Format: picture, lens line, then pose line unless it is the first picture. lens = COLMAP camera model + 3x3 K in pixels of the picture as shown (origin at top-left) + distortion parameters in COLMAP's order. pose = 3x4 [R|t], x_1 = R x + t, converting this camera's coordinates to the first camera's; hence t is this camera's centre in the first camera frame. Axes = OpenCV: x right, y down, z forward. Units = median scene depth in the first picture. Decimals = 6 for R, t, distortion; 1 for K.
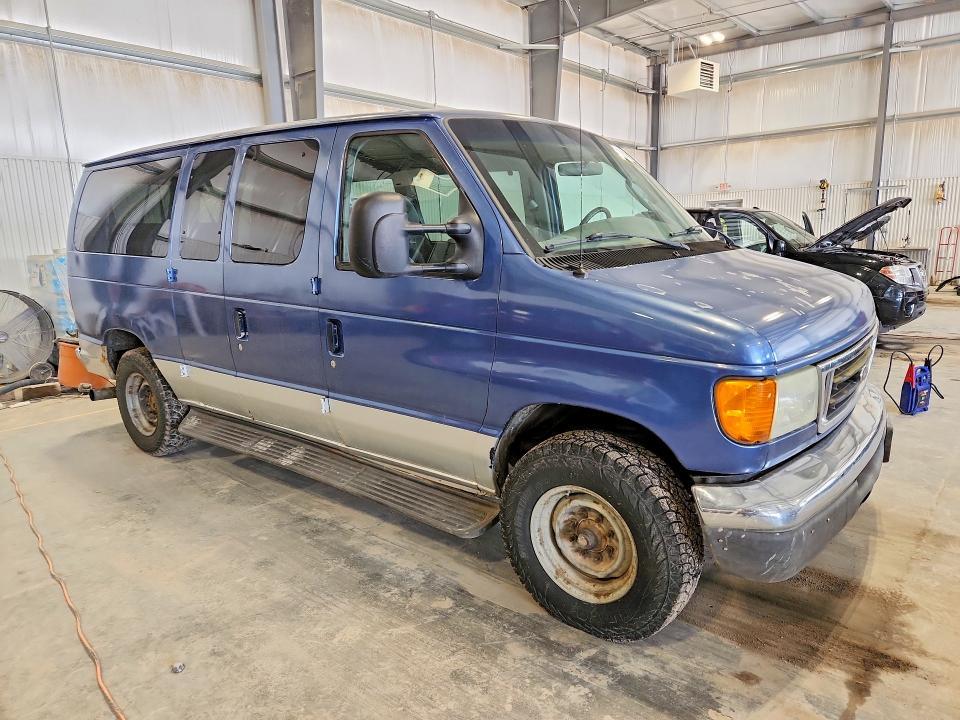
lens RADIAL K [[645.1, 0, 489.0], [0, 645.1, 357.7], [0, 0, 1]] dist [0.049432, -0.037541]
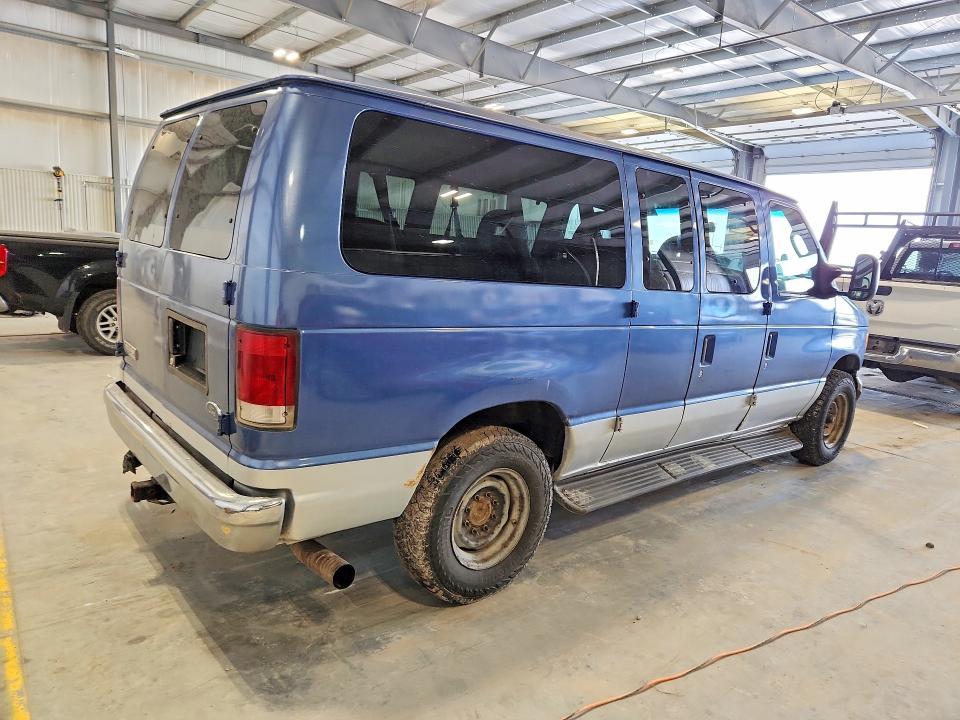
lens RADIAL K [[680.9, 0, 480.0], [0, 680.9, 360.0], [0, 0, 1]] dist [0.004990, 0.000352]
pose [[0.172046, -0.131373, 0.976290, -1.274465], [0.113363, 0.987123, 0.112854, -0.168091], [-0.978544, 0.091260, 0.184723, 0.978055]]
